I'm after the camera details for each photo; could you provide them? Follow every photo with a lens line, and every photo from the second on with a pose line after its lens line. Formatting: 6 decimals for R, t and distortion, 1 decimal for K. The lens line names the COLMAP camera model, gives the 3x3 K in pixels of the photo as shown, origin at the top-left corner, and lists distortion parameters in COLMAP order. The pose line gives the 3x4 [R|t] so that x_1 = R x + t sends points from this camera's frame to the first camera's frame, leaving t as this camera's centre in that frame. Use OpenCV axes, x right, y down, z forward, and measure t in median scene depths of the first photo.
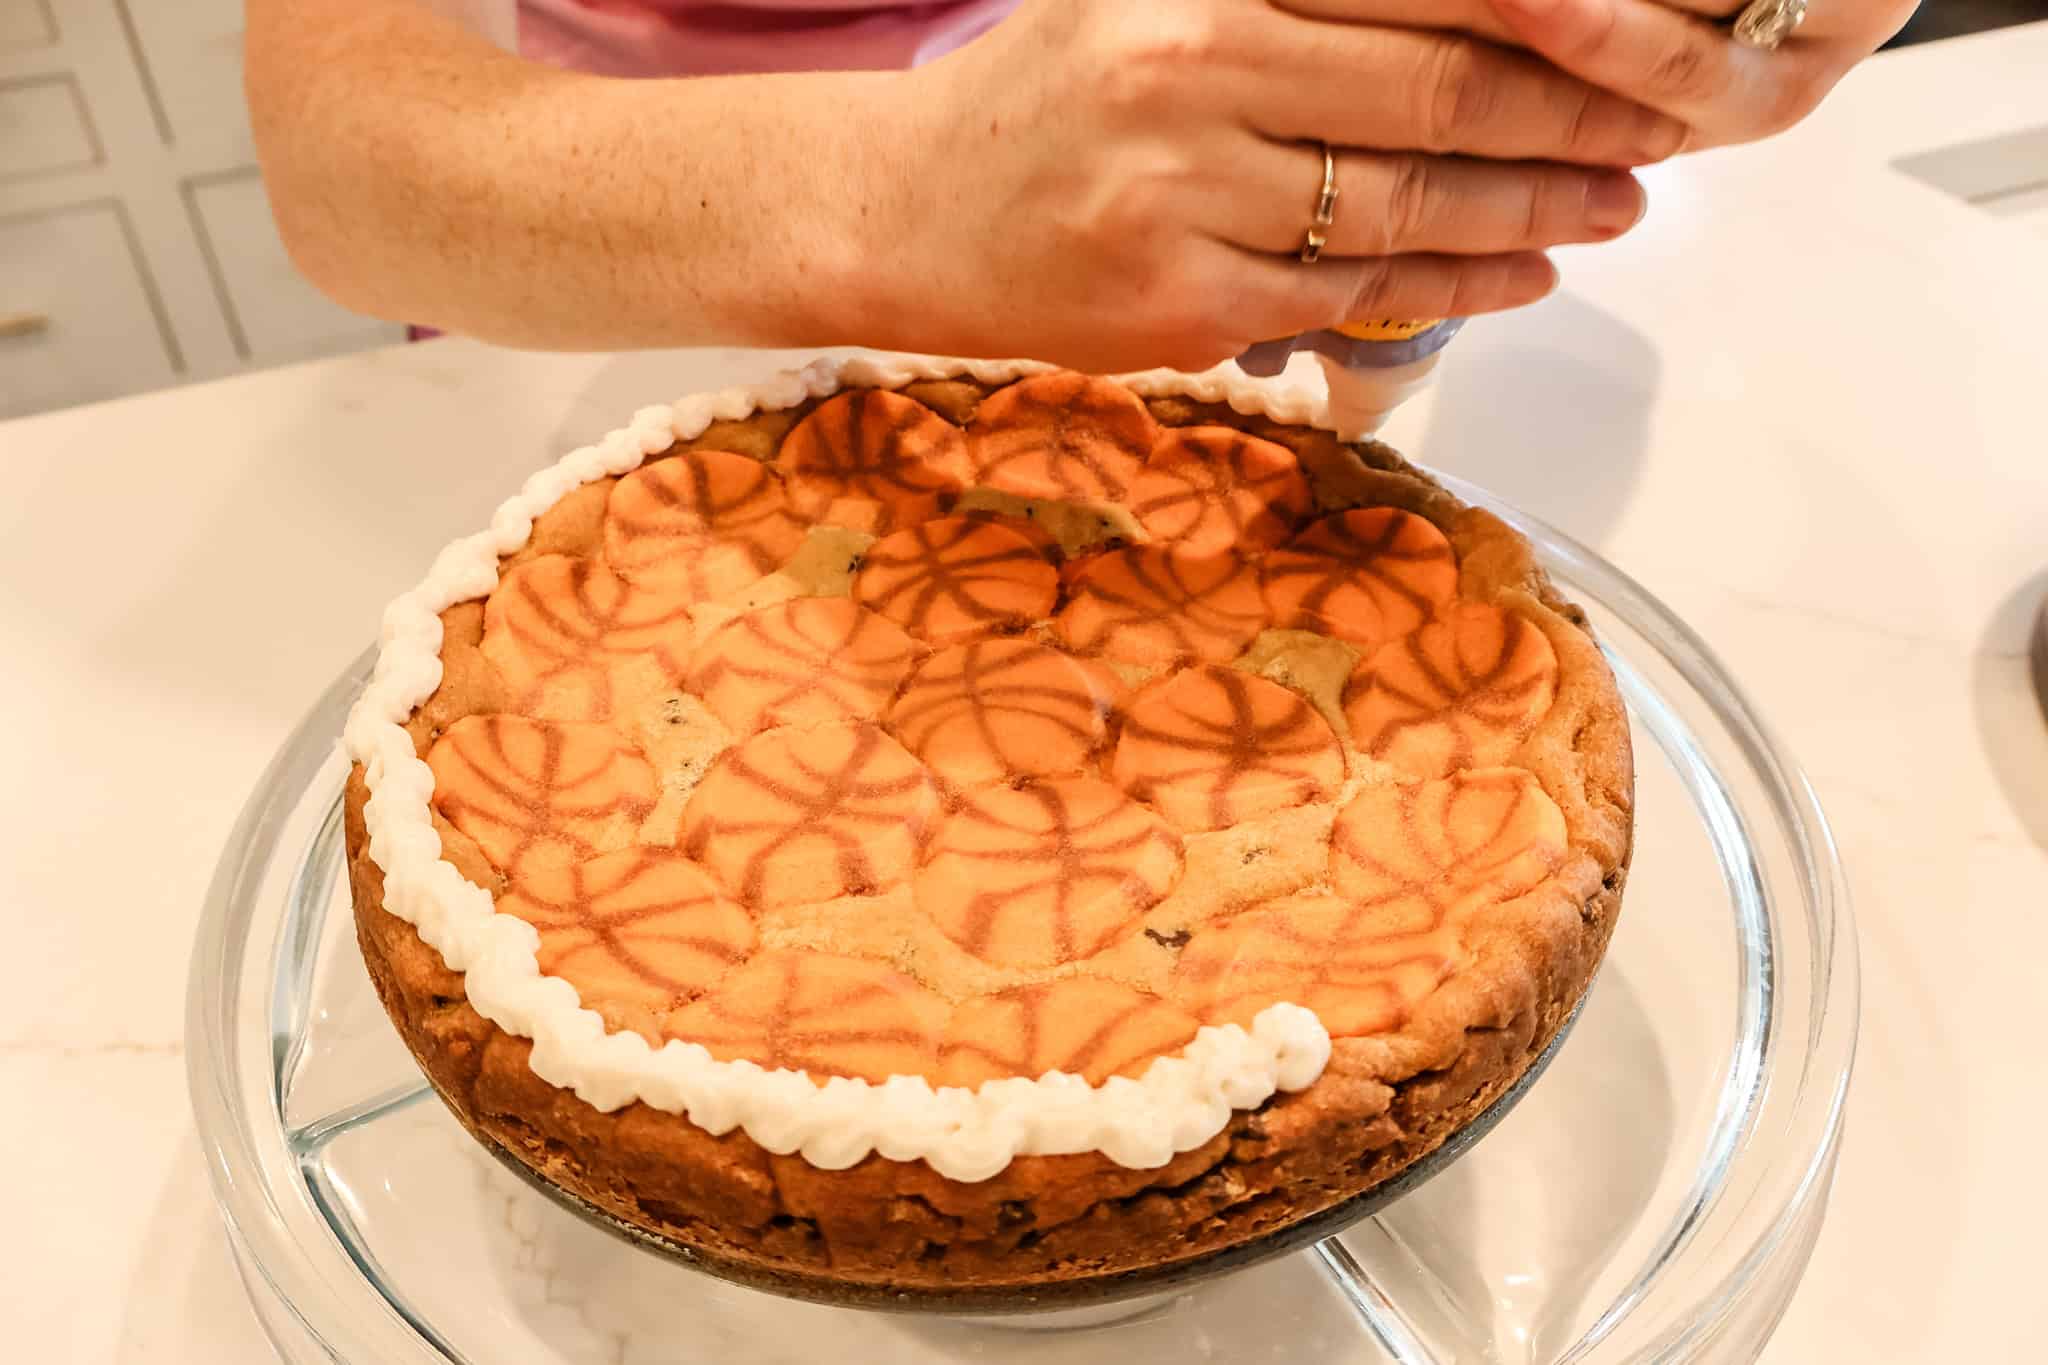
lens RADIAL K [[1715.3, 0, 1024.8], [0, 1715.3, 692.2], [0, 0, 1]] dist [-0.009235, 0.006175]
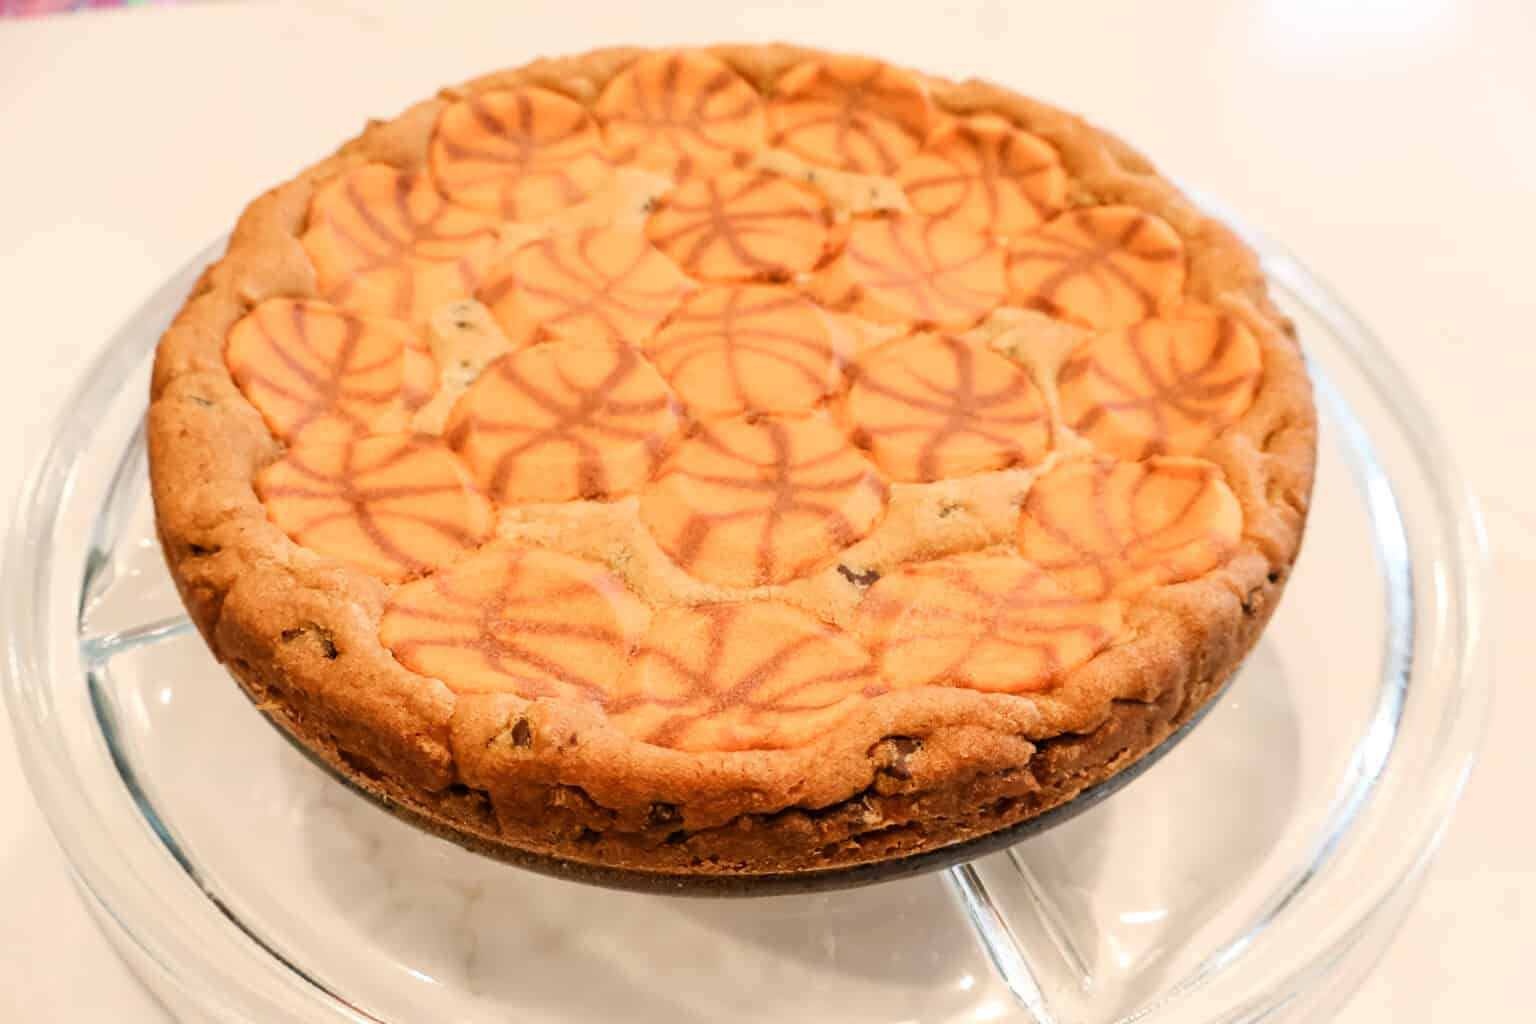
lens RADIAL K [[1293.0, 0, 777.3], [0, 1293.0, 513.4], [0, 0, 1]] dist [-0.005201, -0.001786]
pose [[0.990847, 0.126120, -0.048133, 0.065112], [-0.118570, 0.983547, 0.136298, -0.002074], [0.064531, -0.129343, 0.989498, 0.179600]]
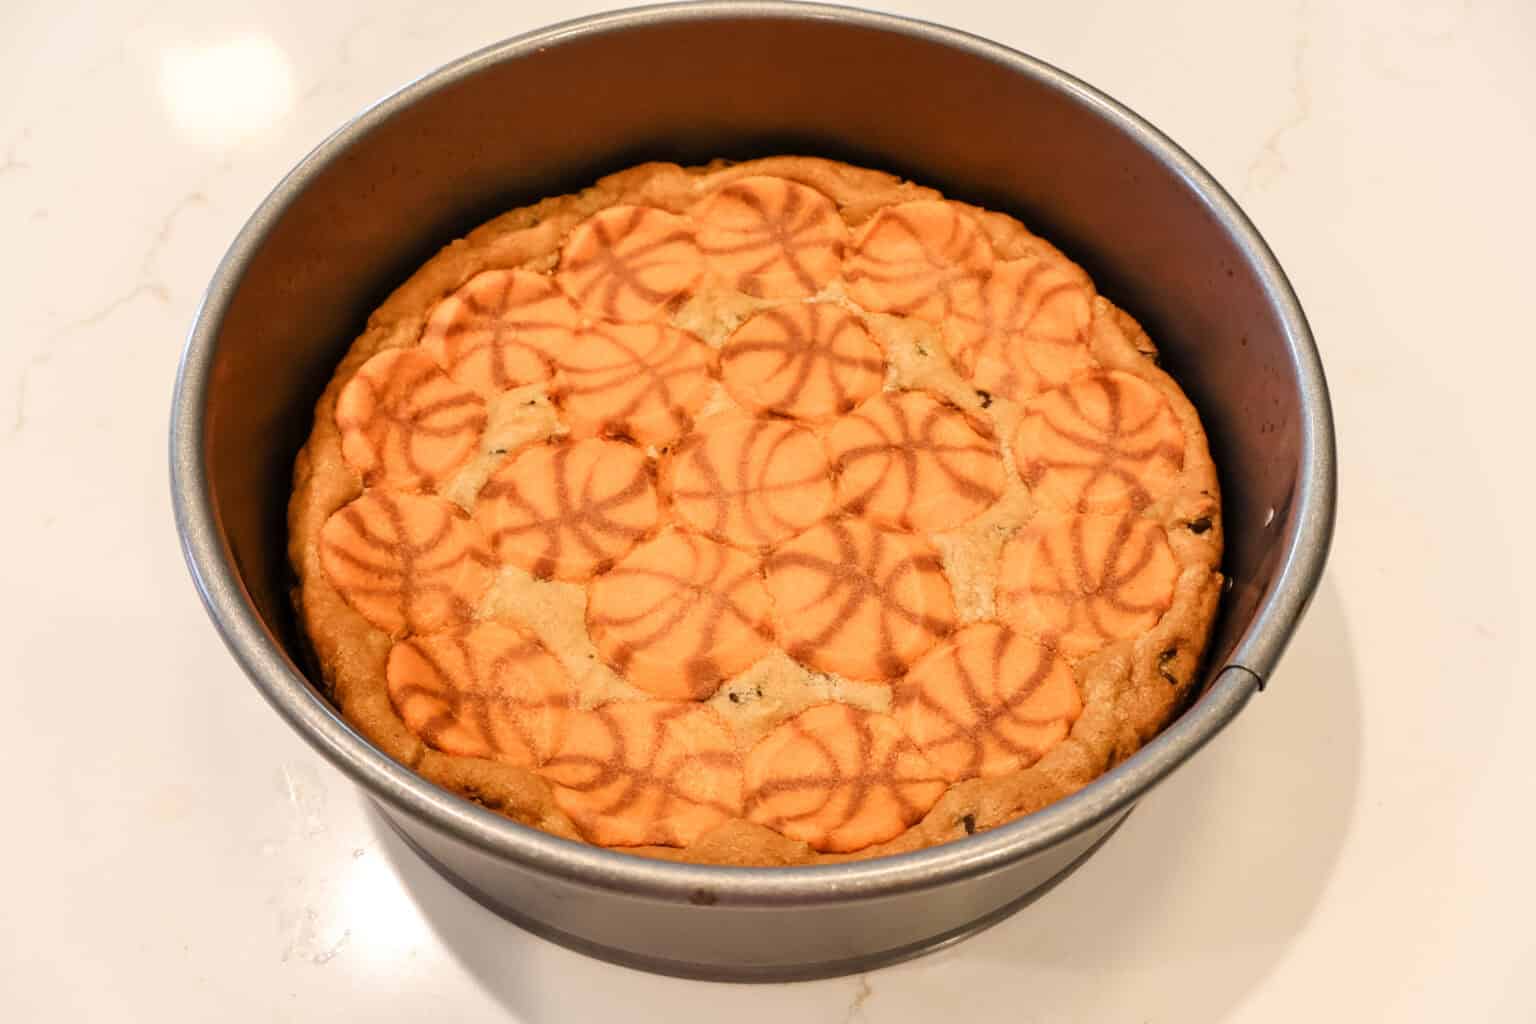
lens RADIAL K [[1286.5, 0, 768.6], [0, 1286.5, 519.3], [0, 0, 1]] dist [-0.009235, 0.006175]
pose [[0.022792, -0.811785, 0.583512, -0.724545], [0.615482, 0.471336, 0.631684, -0.700656], [-0.787821, 0.344744, 0.510382, 0.550719]]
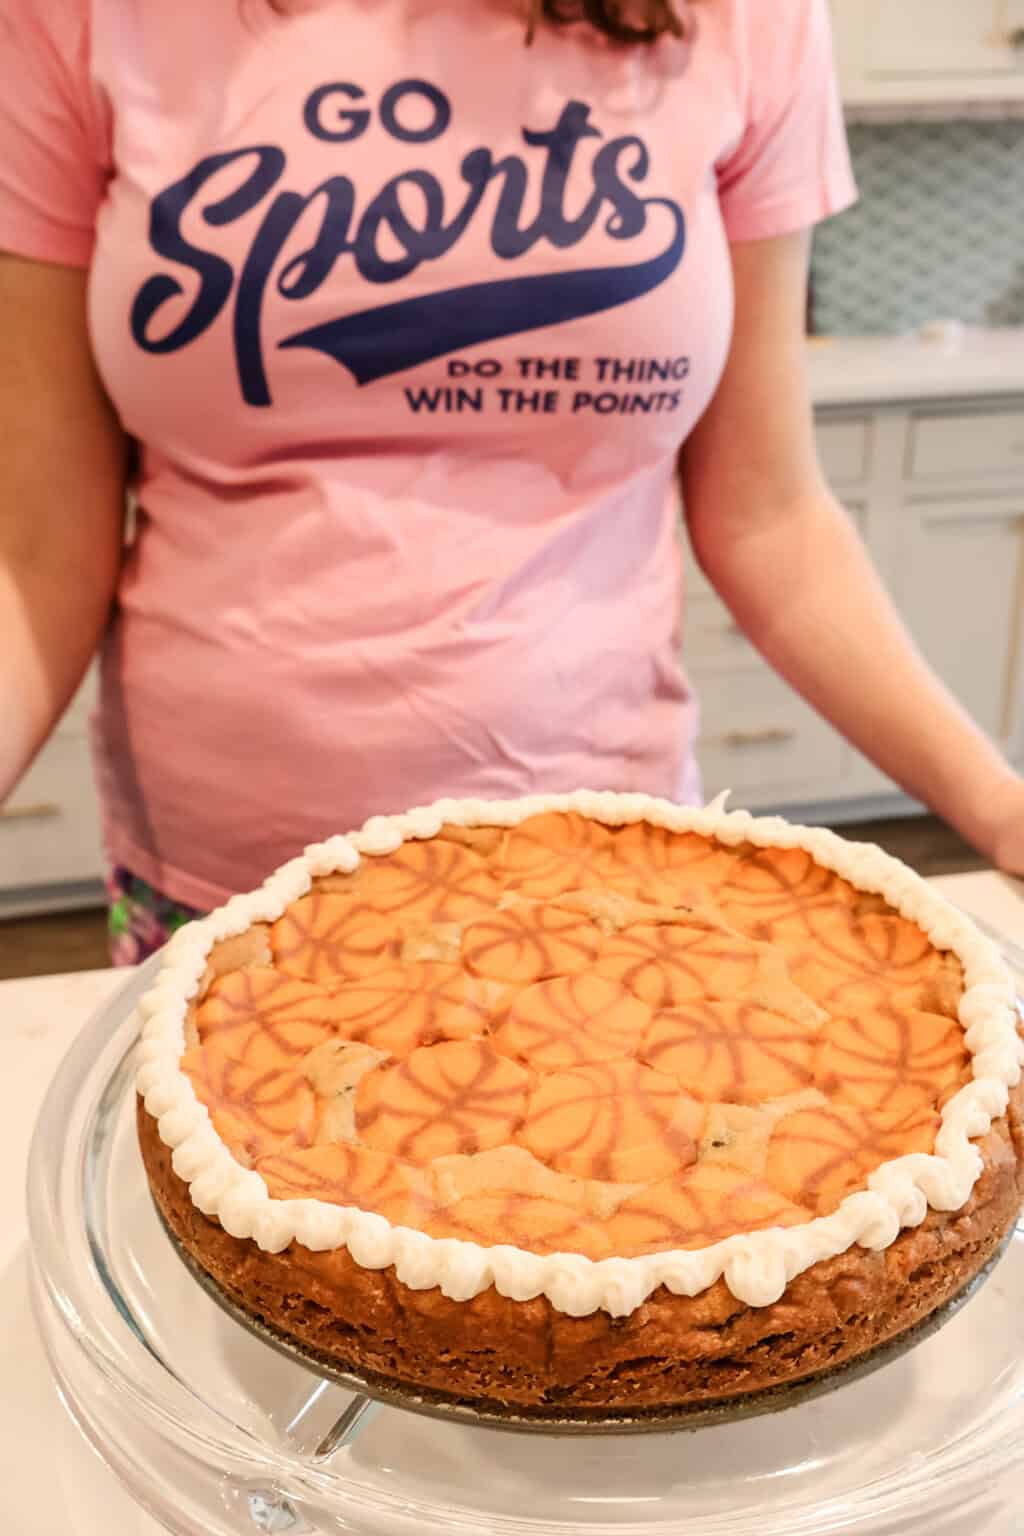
lens RADIAL K [[1286.5, 0, 512.0], [0, 1286.5, 768.0], [0, 0, 1]] dist [-0.009235, 0.006175]
pose [[-0.535854, -0.293557, 0.791634, -0.895196], [0.561463, 0.576357, 0.593779, -0.900659], [-0.630571, 0.762652, -0.144022, 1.175960]]
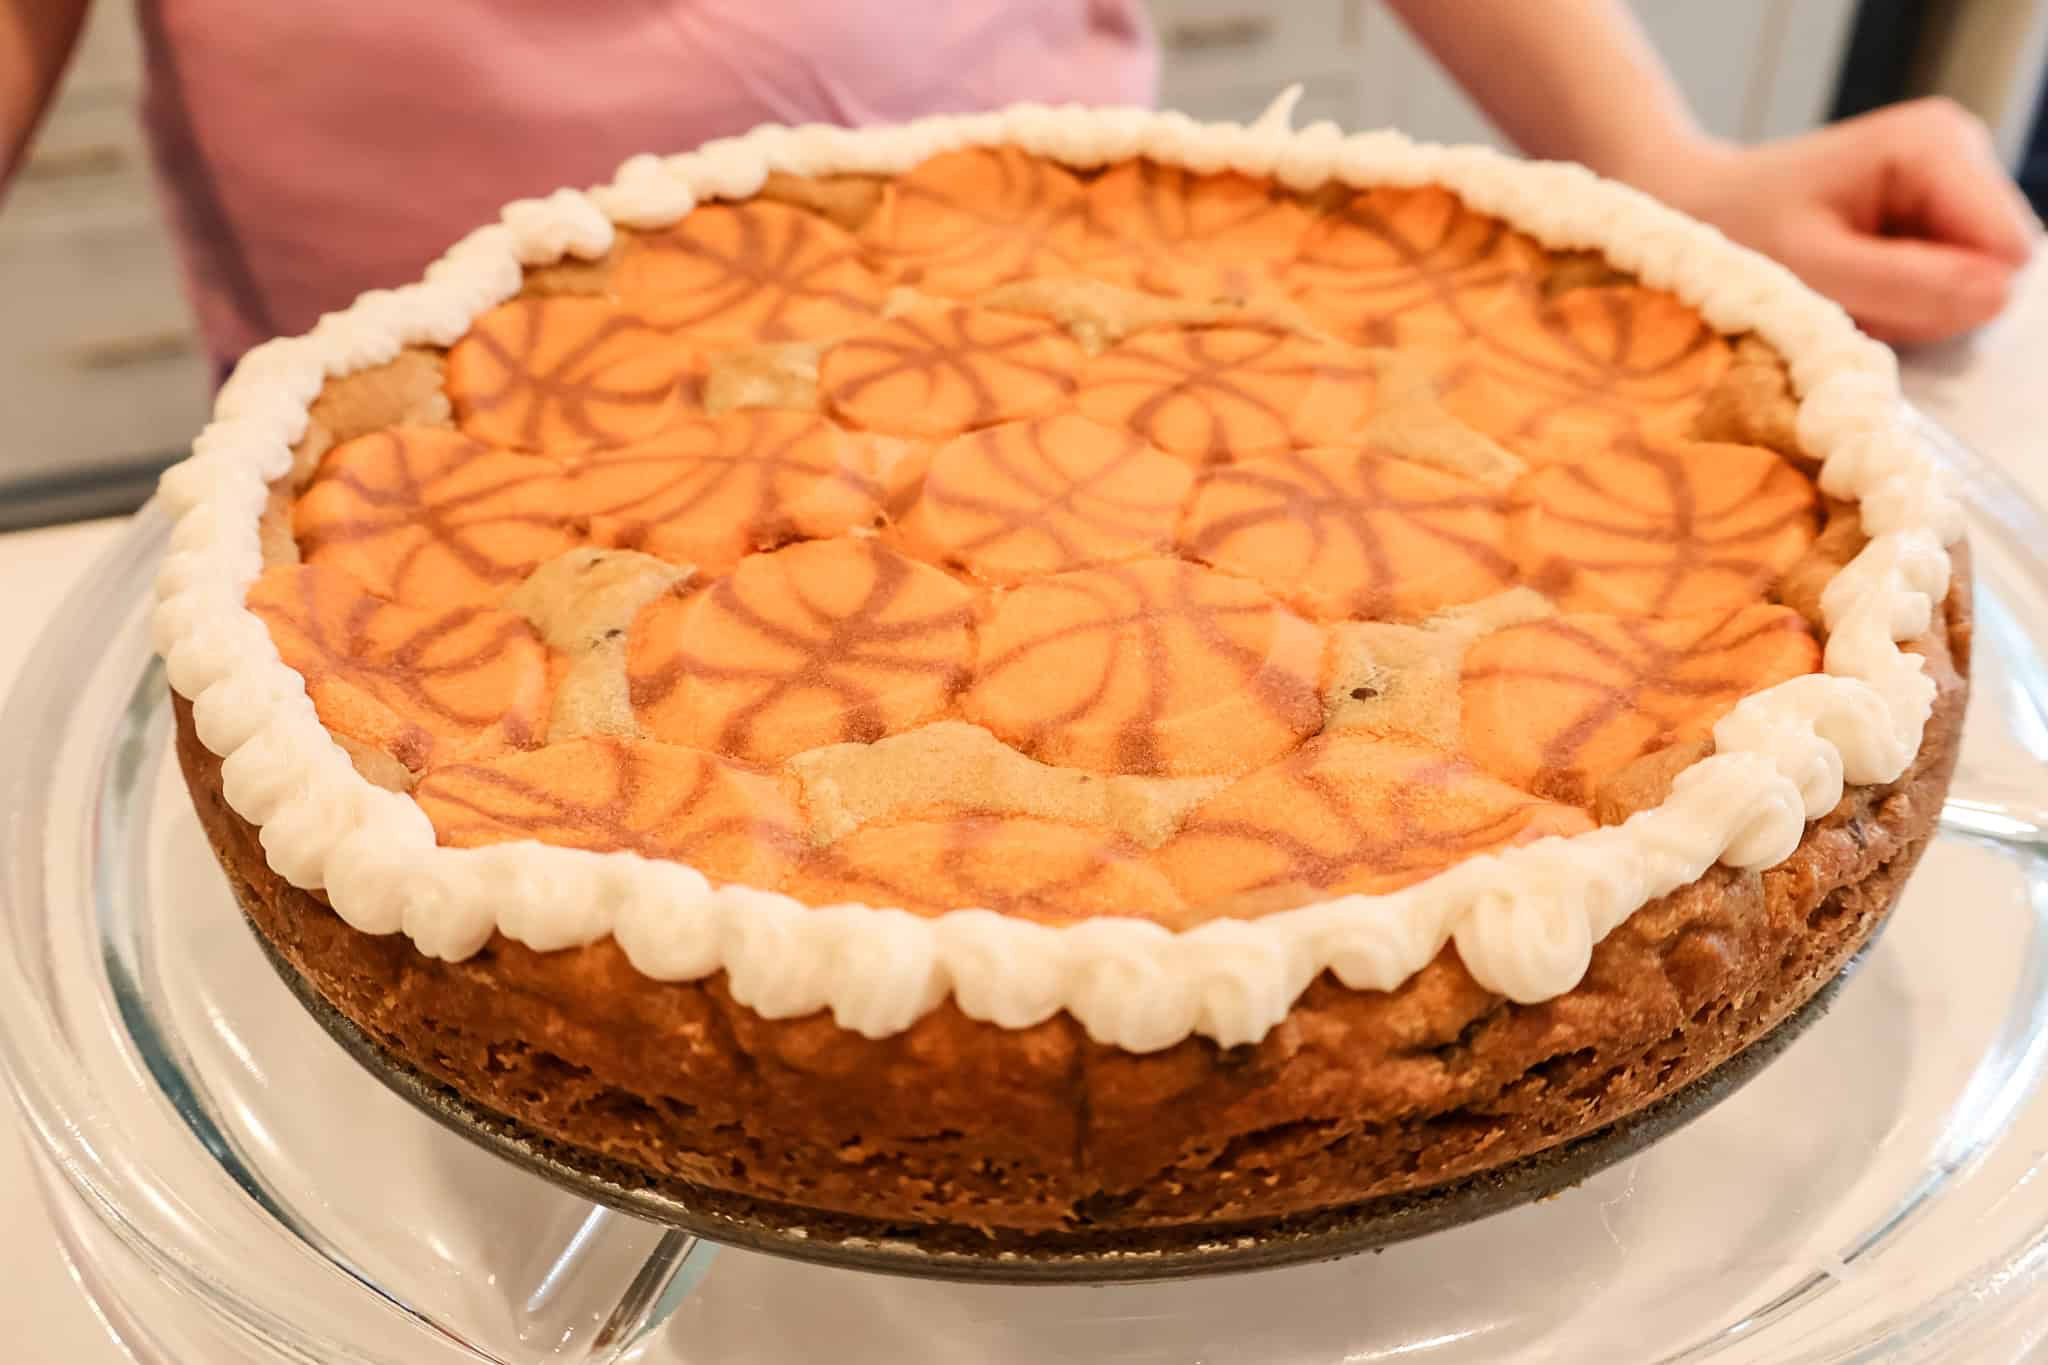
lens RADIAL K [[1715.3, 0, 1024.8], [0, 1715.3, 692.2], [0, 0, 1]] dist [-0.009235, 0.006175]
pose [[-0.617205, -0.436058, 0.654914, -0.615122], [0.522467, 0.395221, 0.755532, -0.605556], [-0.588291, 0.808489, -0.016107, 1.246562]]
